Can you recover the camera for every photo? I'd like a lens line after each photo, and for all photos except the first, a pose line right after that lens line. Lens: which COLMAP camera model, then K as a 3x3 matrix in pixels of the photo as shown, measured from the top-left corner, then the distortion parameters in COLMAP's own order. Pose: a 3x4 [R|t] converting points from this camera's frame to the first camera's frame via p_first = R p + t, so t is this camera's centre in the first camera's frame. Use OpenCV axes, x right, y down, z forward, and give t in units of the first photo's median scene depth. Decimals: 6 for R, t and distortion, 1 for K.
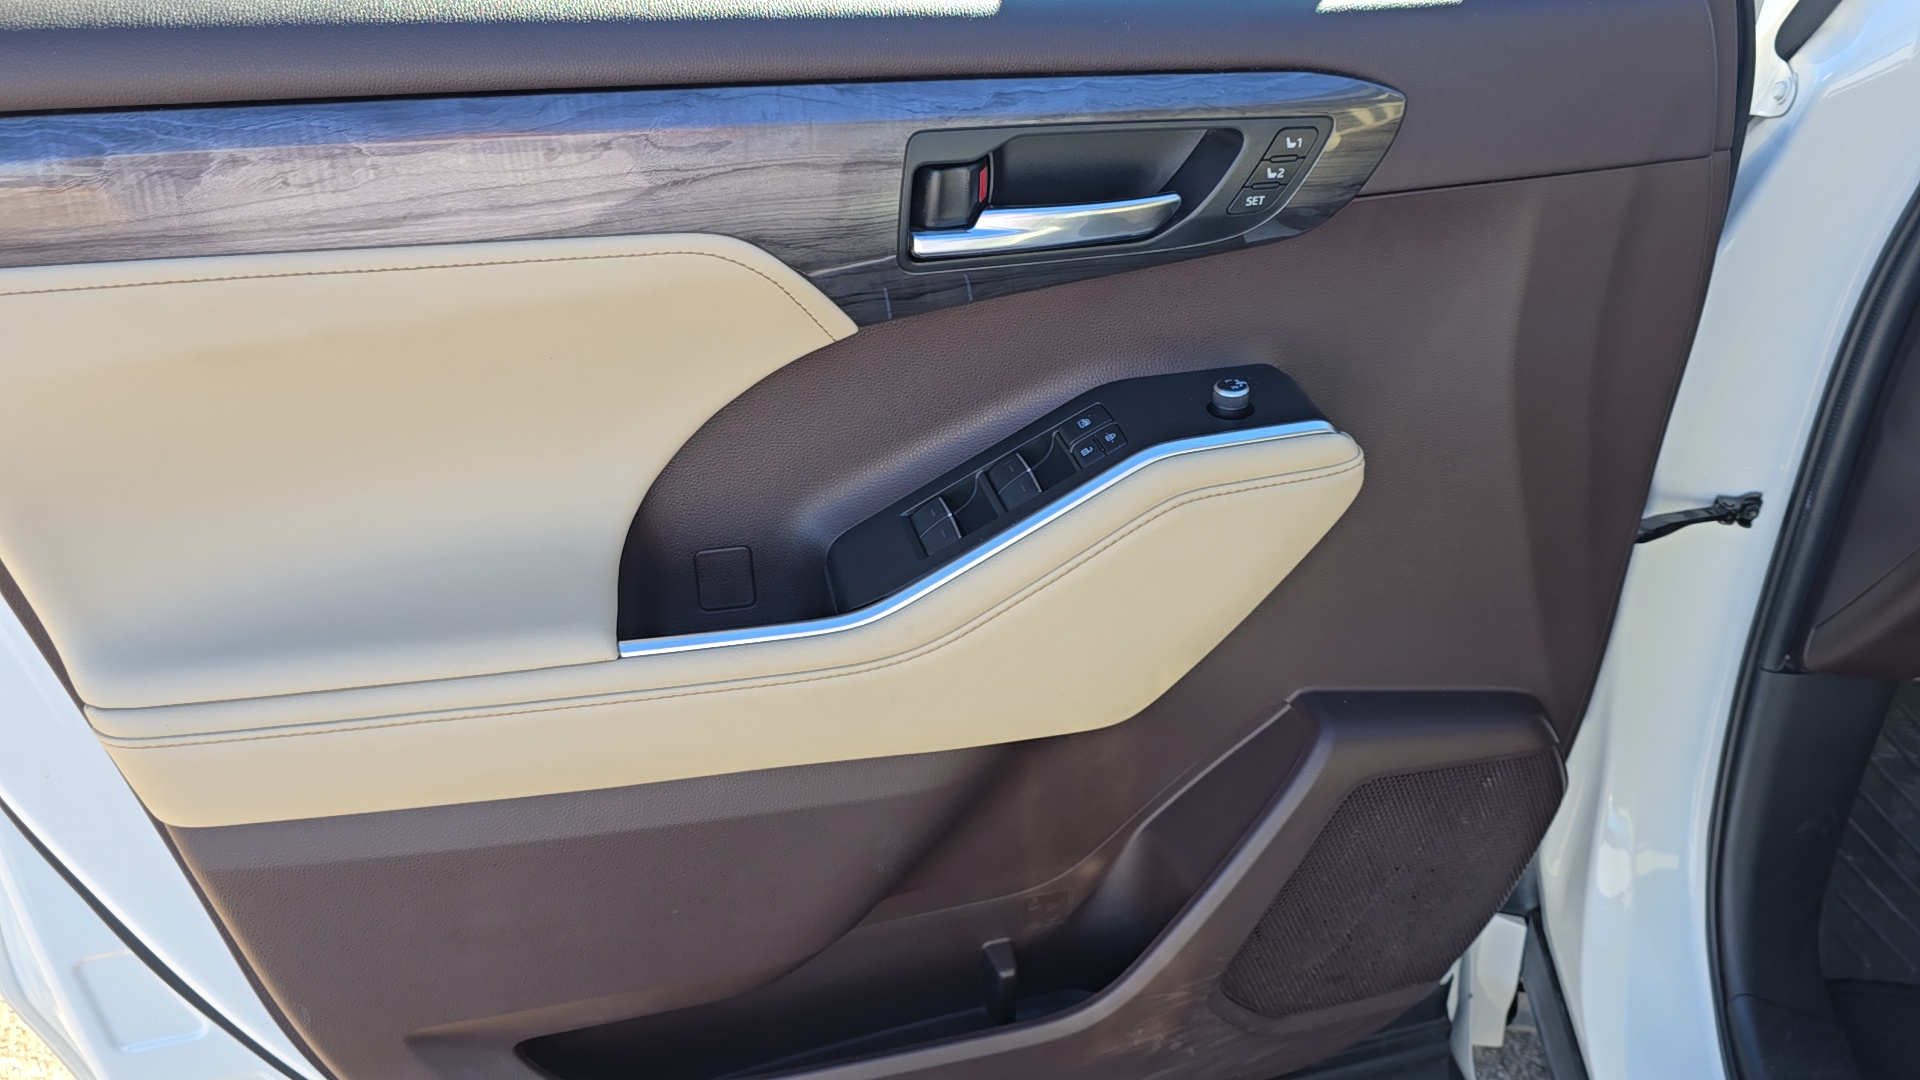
lens RADIAL K [[1623.1, 0, 963.4], [0, 1623.1, 540.1], [0, 0, 1]] dist [-0.013122, 0.017711]
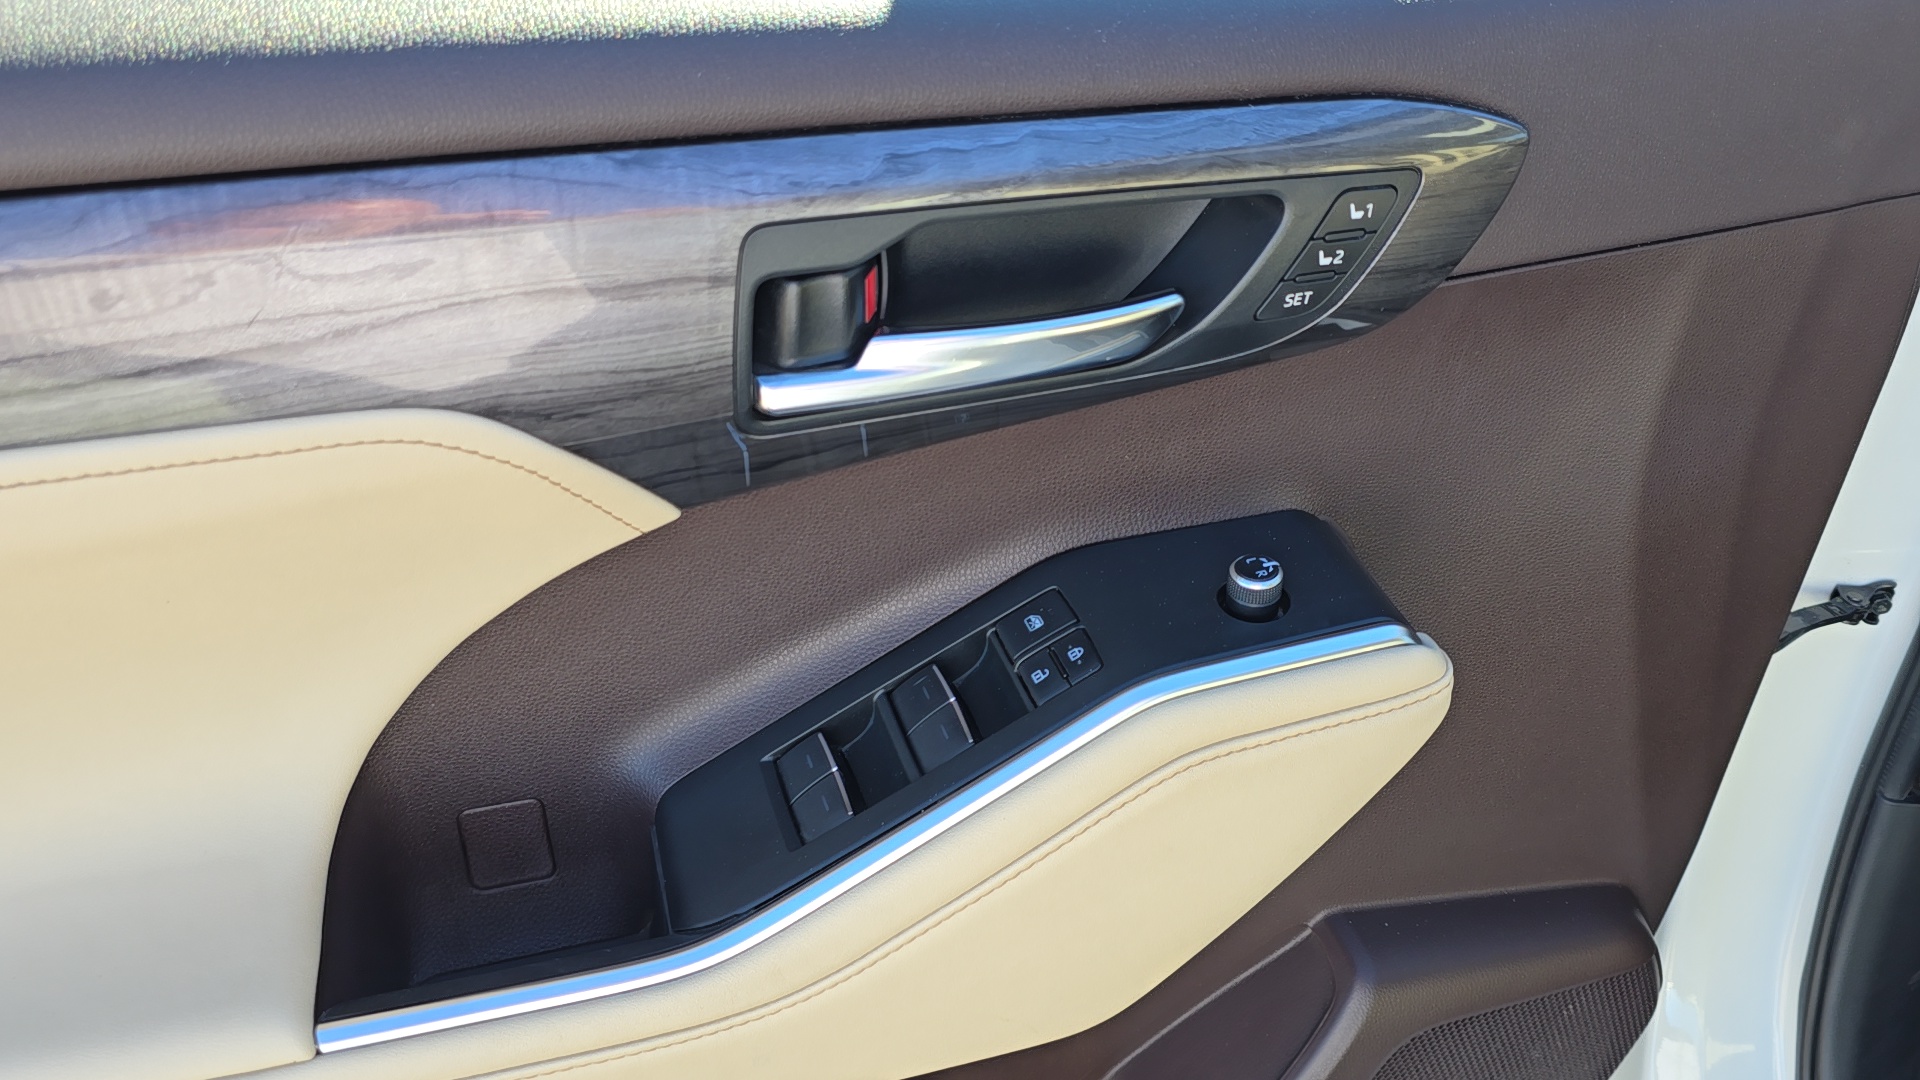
lens RADIAL K [[1623.1, 0, 955.4], [0, 1623.1, 540.9], [0, 0, 1]] dist [-0.013122, 0.017711]
pose [[0.998410, -0.026639, 0.049687, 0.010861], [0.022938, 0.997022, 0.073626, -0.167362], [-0.051501, -0.072370, 0.996047, 0.368826]]
